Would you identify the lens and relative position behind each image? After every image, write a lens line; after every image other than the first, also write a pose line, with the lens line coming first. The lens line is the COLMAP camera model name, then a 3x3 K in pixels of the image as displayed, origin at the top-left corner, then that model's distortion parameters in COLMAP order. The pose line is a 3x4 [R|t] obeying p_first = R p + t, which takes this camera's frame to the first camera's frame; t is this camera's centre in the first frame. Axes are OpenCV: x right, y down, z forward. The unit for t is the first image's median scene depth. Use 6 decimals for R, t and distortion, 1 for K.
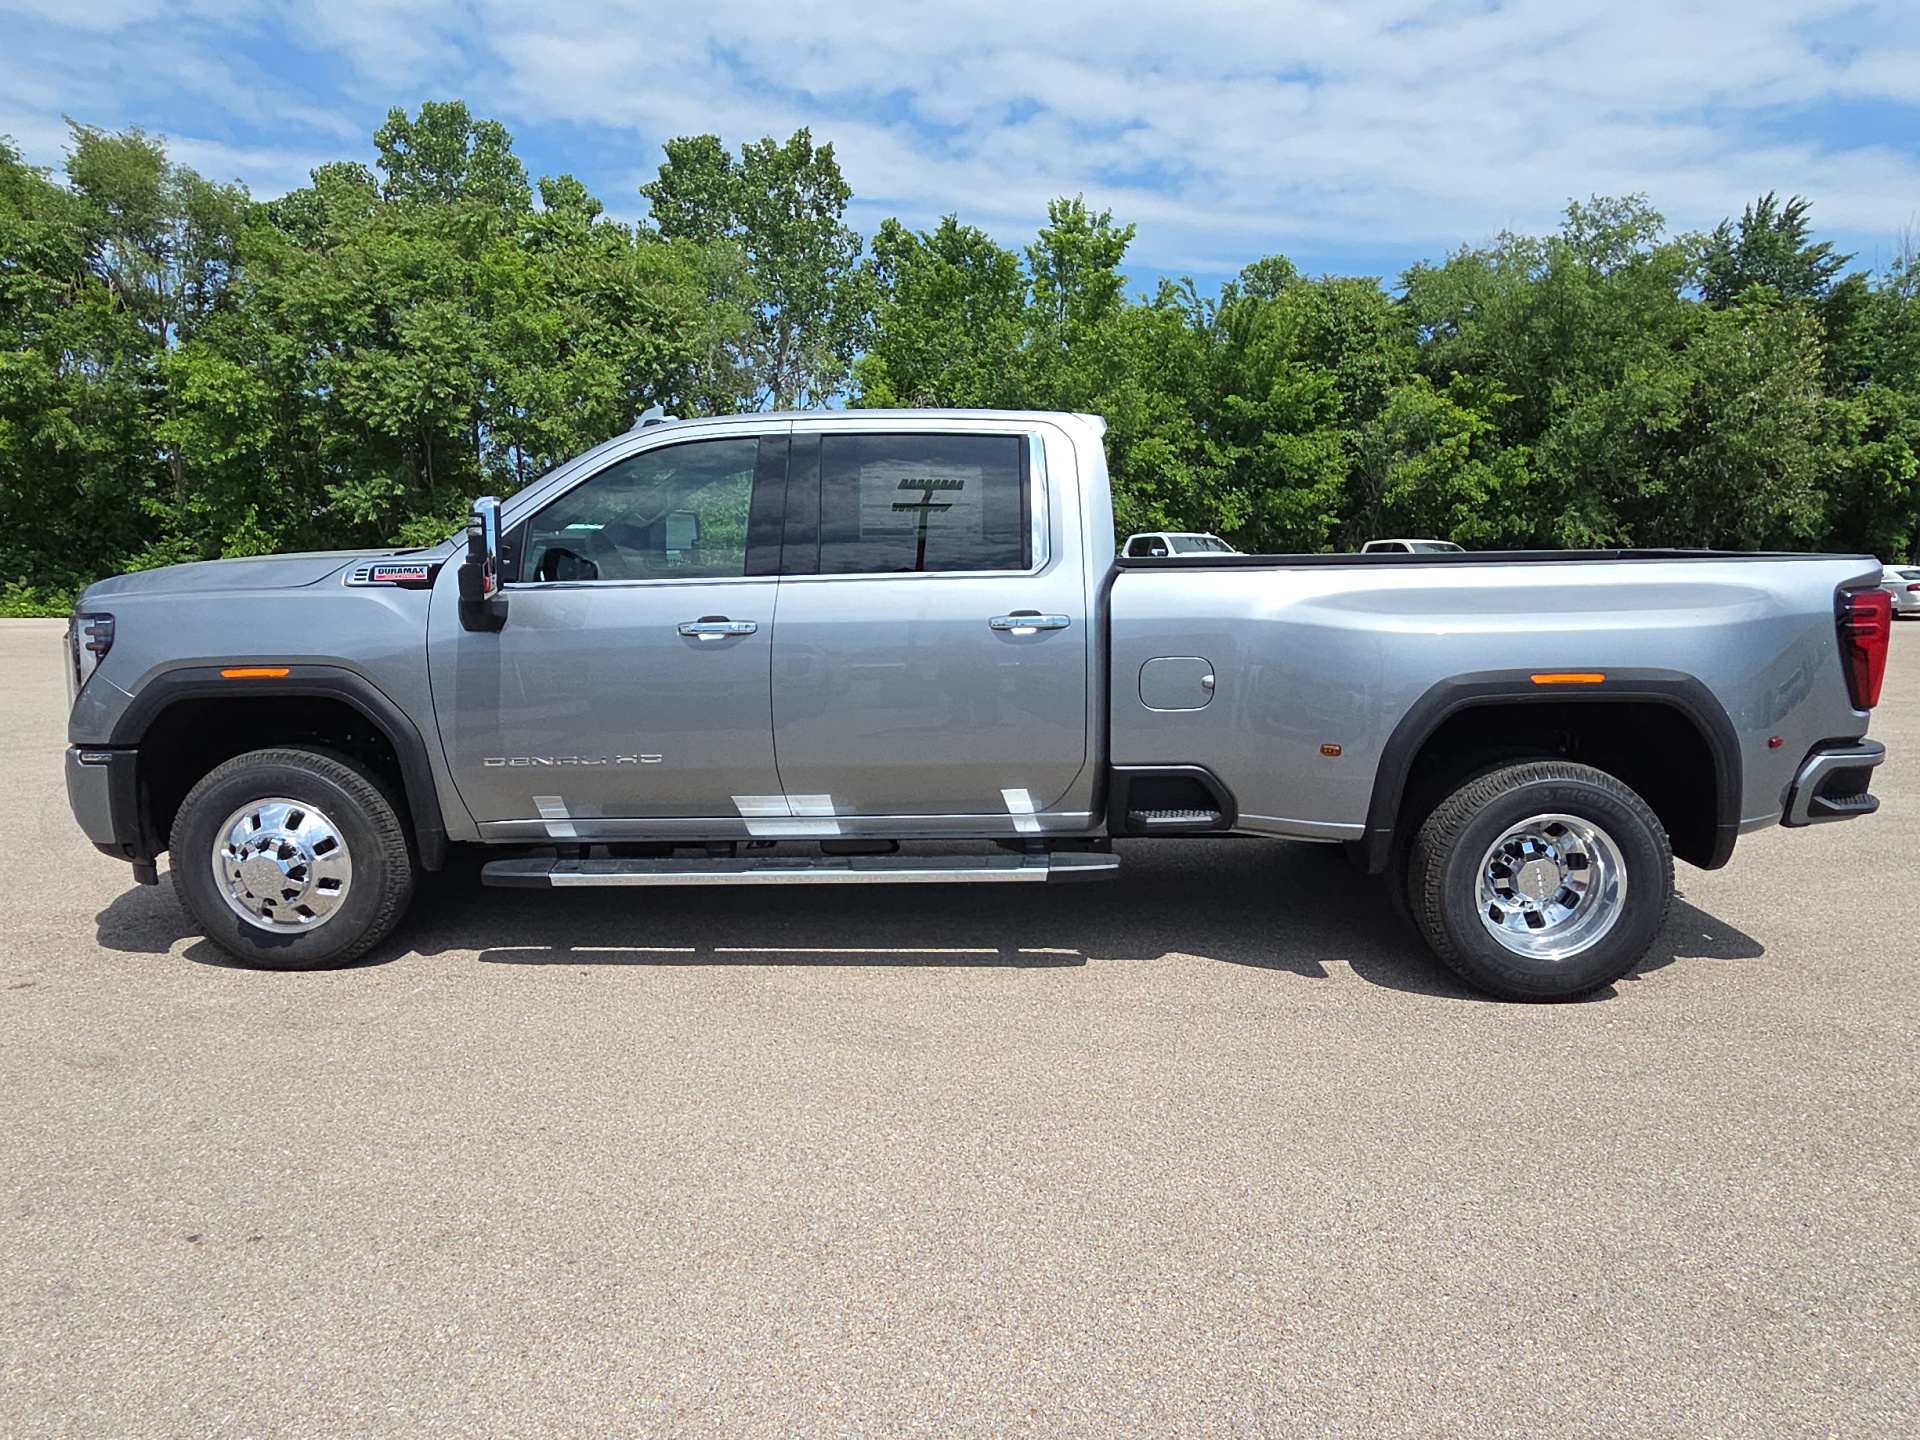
lens RADIAL K [[1293.2, 0, 937.5], [0, 1293.2, 722.8], [0, 0, 1]] dist [-0.002048, -0.000469]
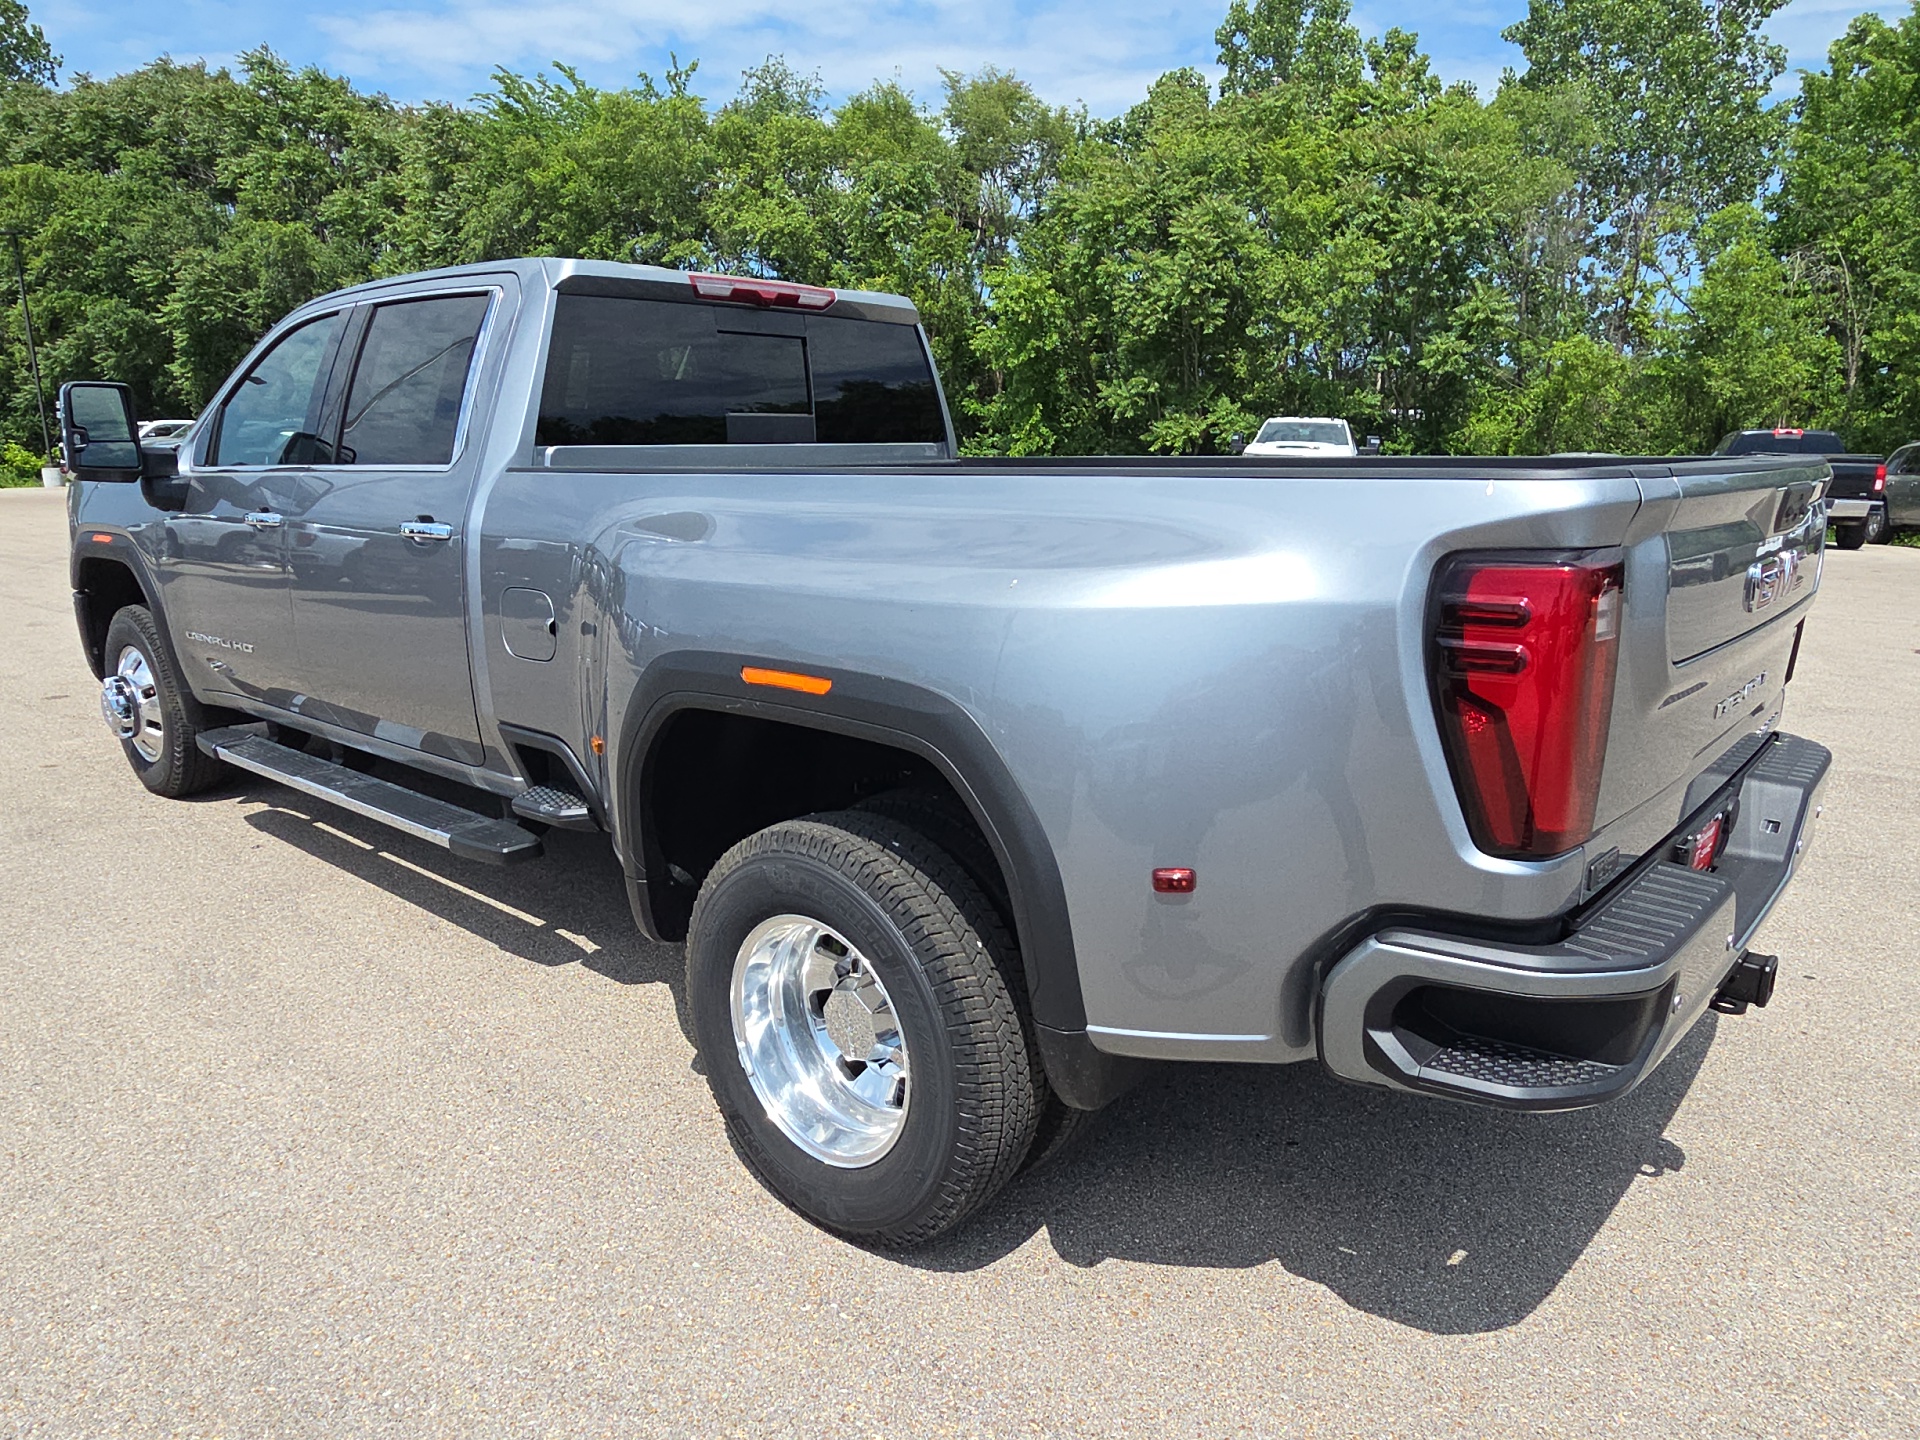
lens RADIAL K [[1264.2, 0, 938.2], [0, 1264.2, 738.7], [0, 0, 1]] dist [-0.001006, 0.002949]
pose [[0.770146, 0.152341, -0.619409, 0.118377], [-0.094768, 0.987612, 0.125068, -0.011321], [0.630789, -0.037621, 0.775042, 0.084823]]
